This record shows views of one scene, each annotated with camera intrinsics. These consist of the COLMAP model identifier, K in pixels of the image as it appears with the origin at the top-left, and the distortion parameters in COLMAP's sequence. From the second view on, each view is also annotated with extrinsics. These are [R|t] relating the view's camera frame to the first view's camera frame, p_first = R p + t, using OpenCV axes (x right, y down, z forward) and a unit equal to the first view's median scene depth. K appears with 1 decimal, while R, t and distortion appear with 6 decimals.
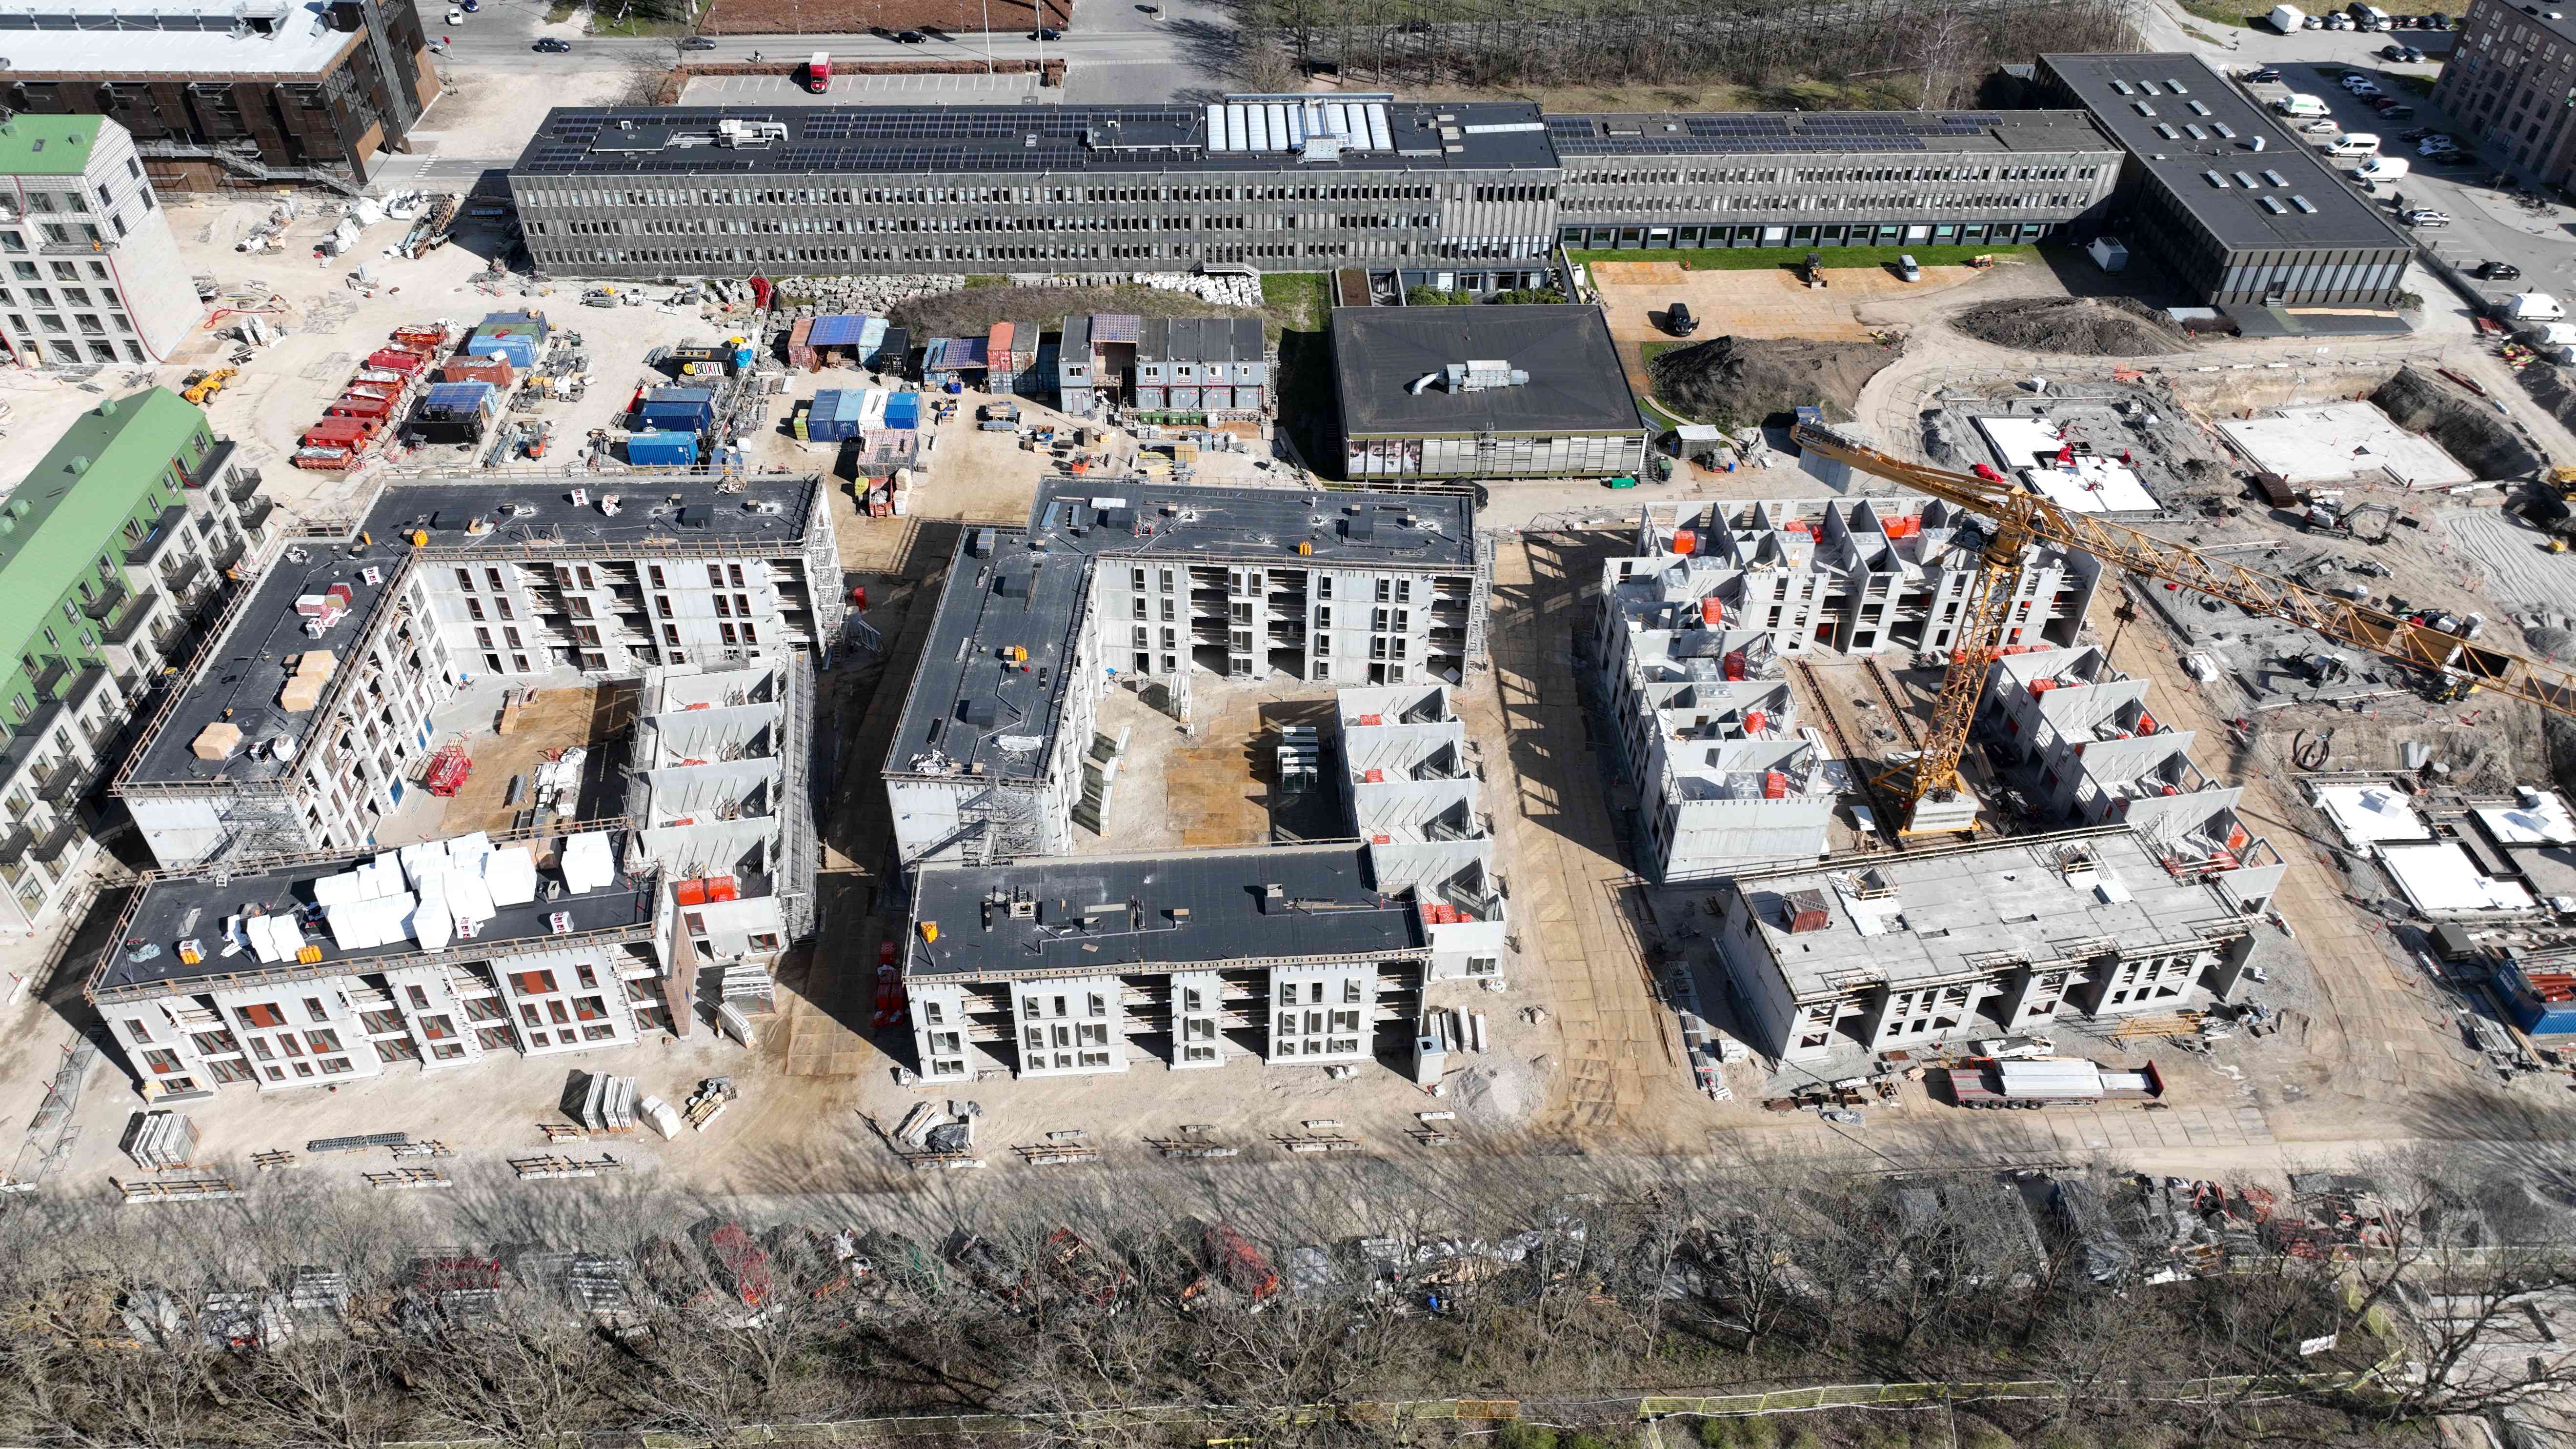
lens RADIAL K [[1822.3, 0, 1281.7], [0, 1822.3, 722.0], [0, 0, 1]] dist [0.002792, 0.010438]
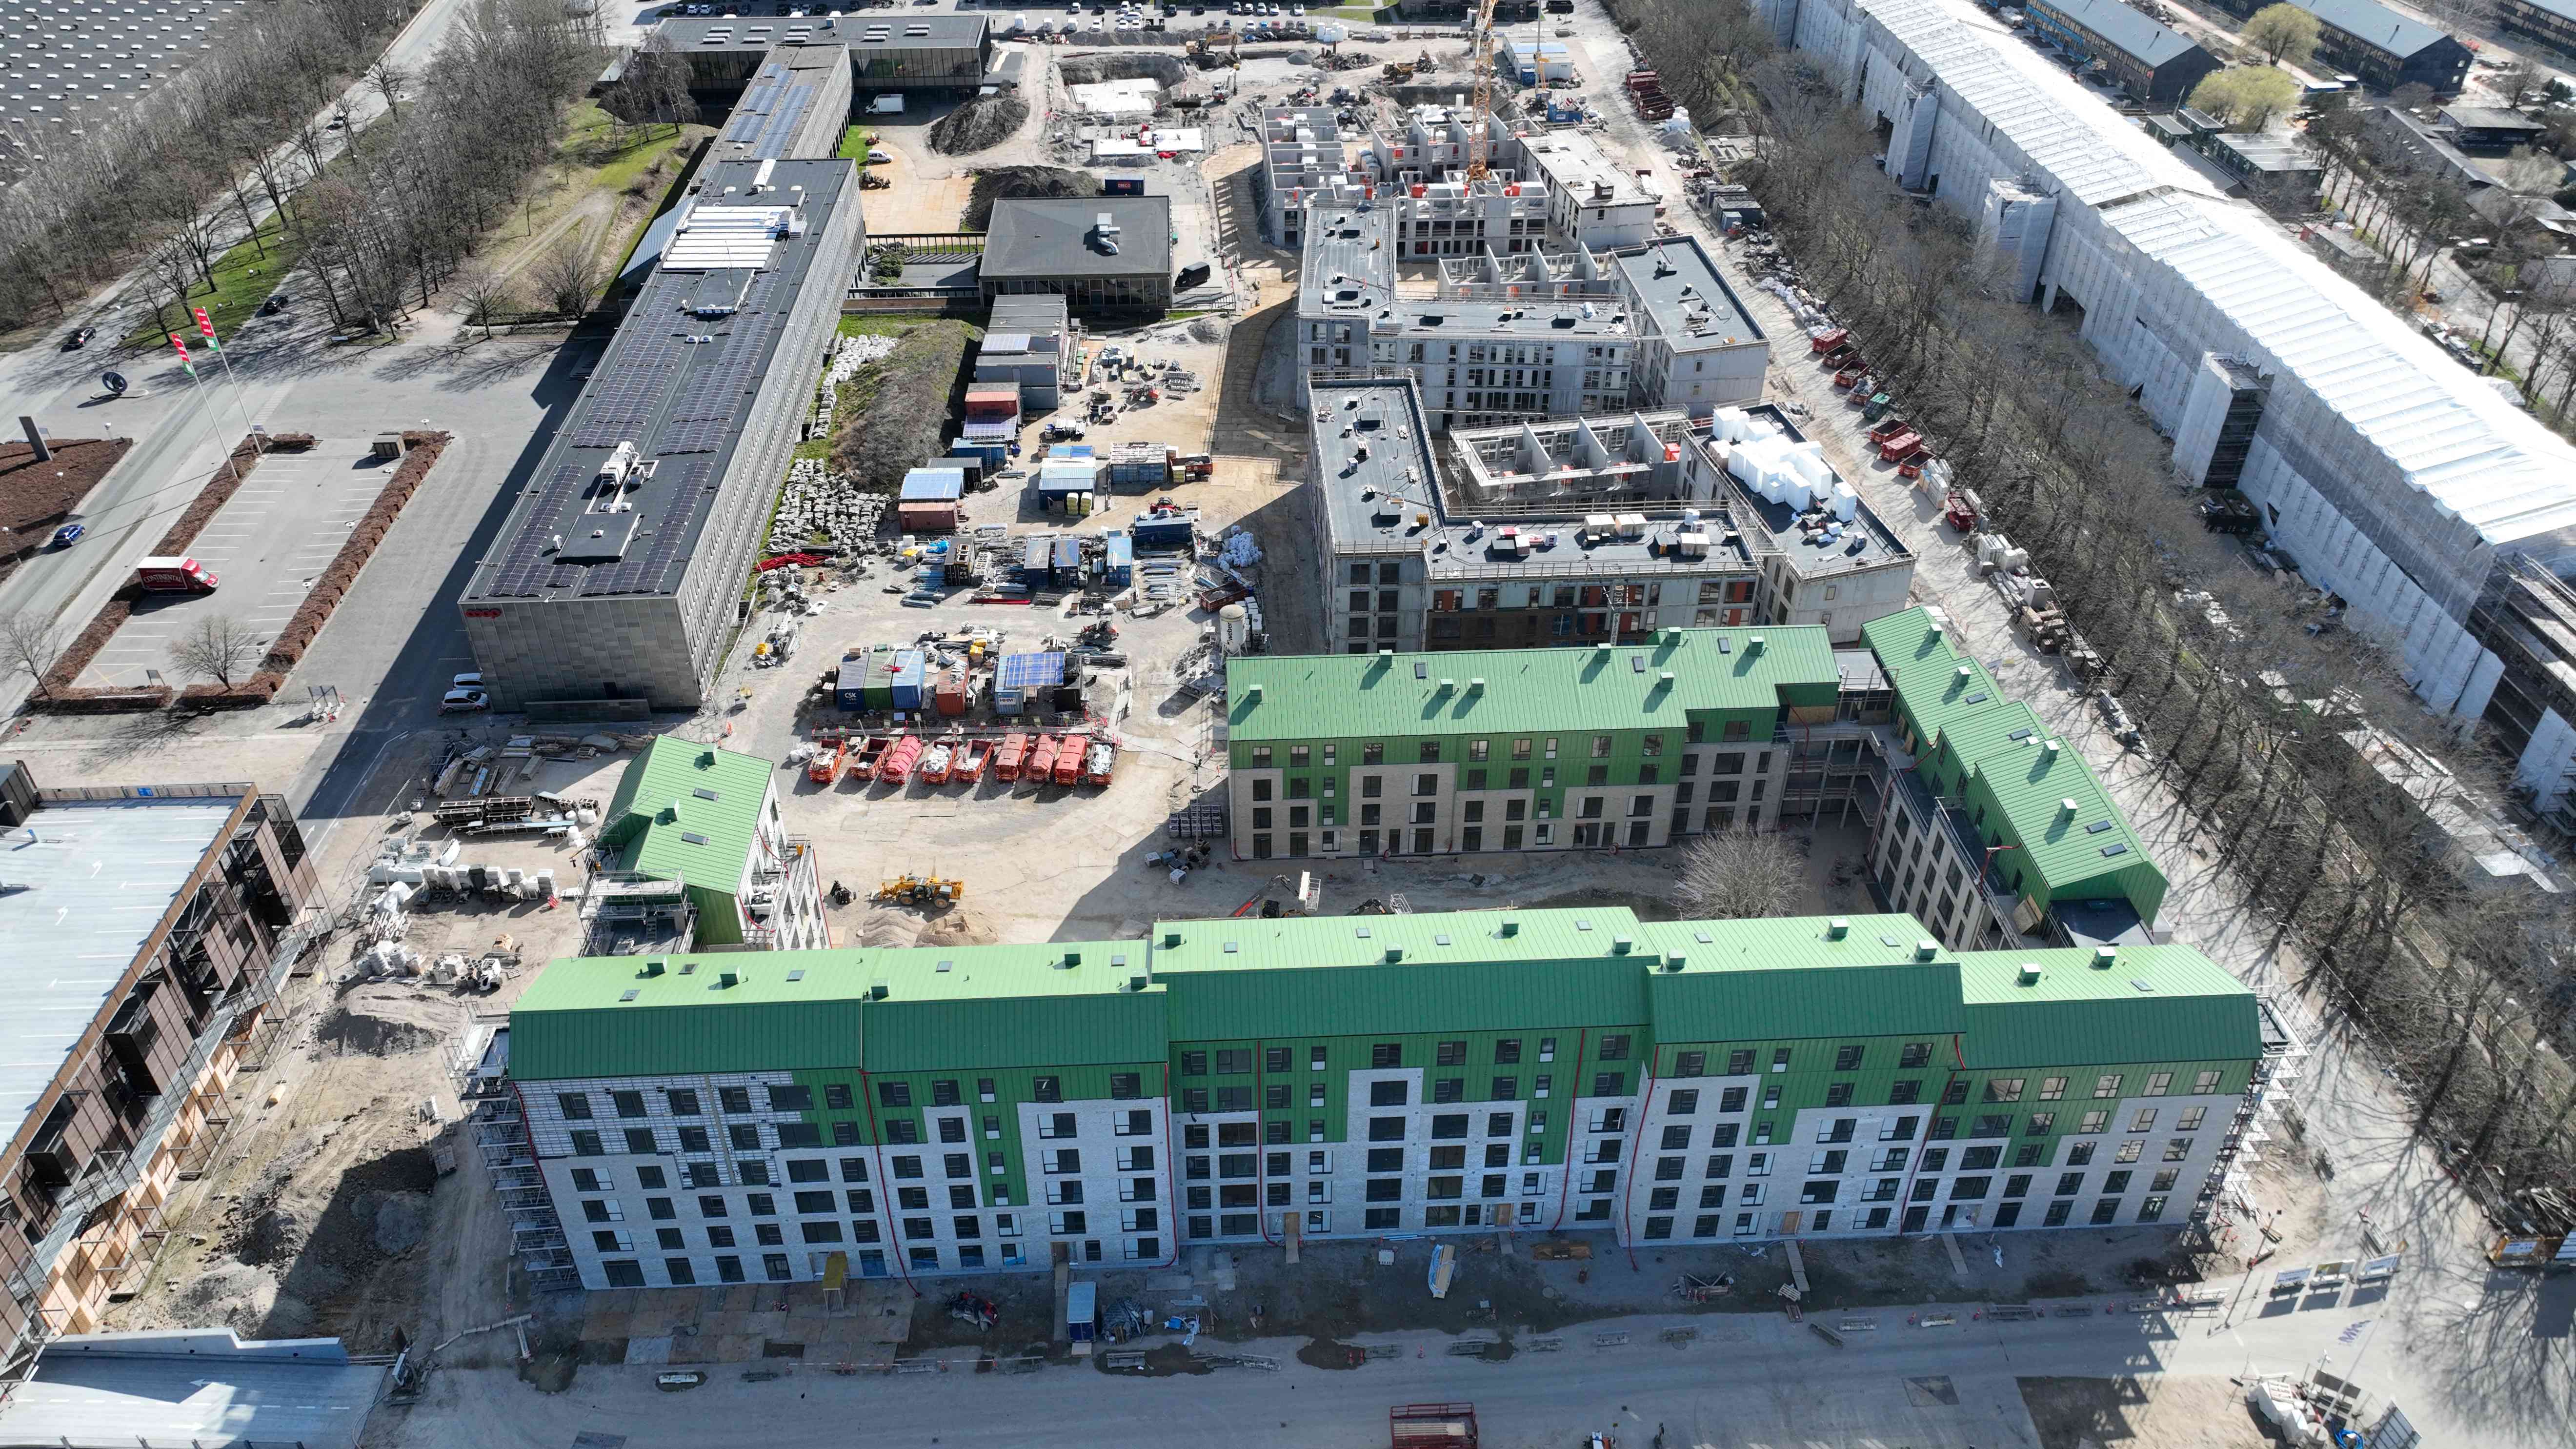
lens RADIAL K [[1822.3, 0, 1291.6], [0, 1822.3, 715.8], [0, 0, 1]] dist [0.002792, 0.010438]
pose [[-0.019174, -0.590953, 0.806478, -1.092760], [0.648250, 0.606758, 0.460018, -0.452913], [-0.761186, 0.531620, 0.371451, 0.508883]]
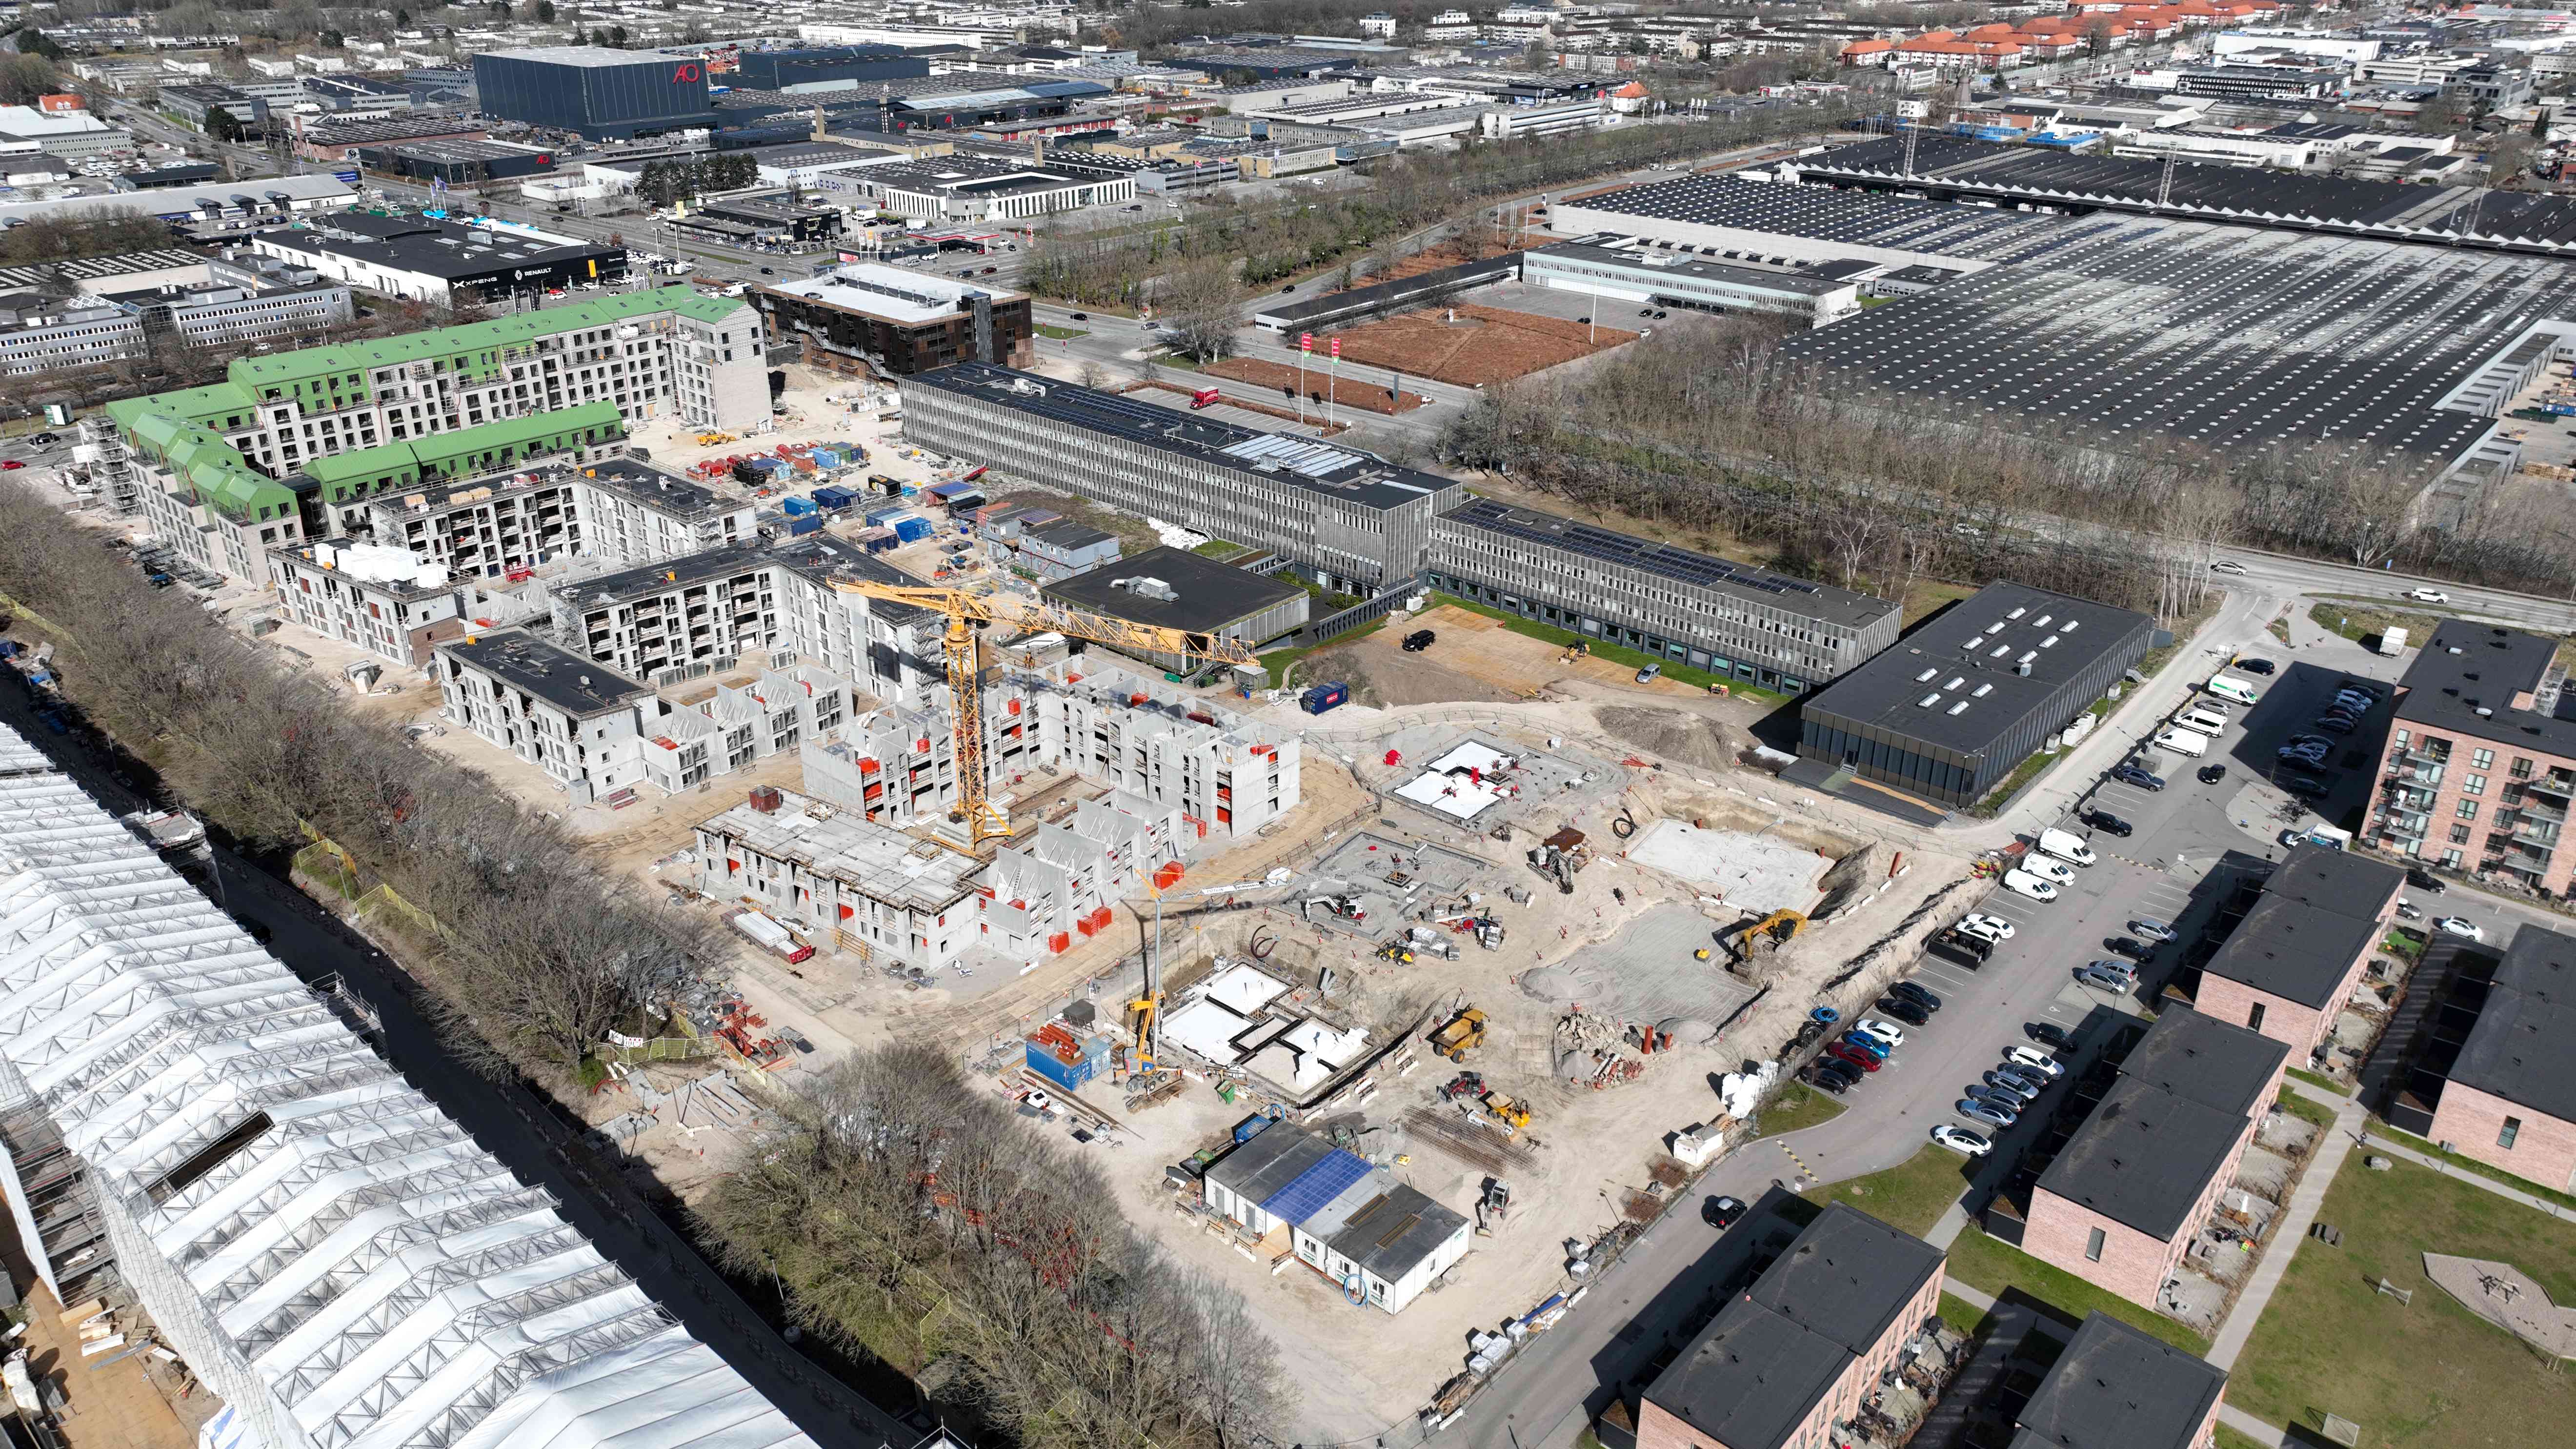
lens RADIAL K [[1822.3, 0, 1282.8], [0, 1822.3, 721.1], [0, 0, 1]] dist [0.002792, 0.010438]
pose [[0.717222, 0.285305, -0.635762, 0.981417], [-0.451489, 0.885208, -0.112091, 0.012044], [0.530801, 0.367434, 0.763703, 0.011283]]
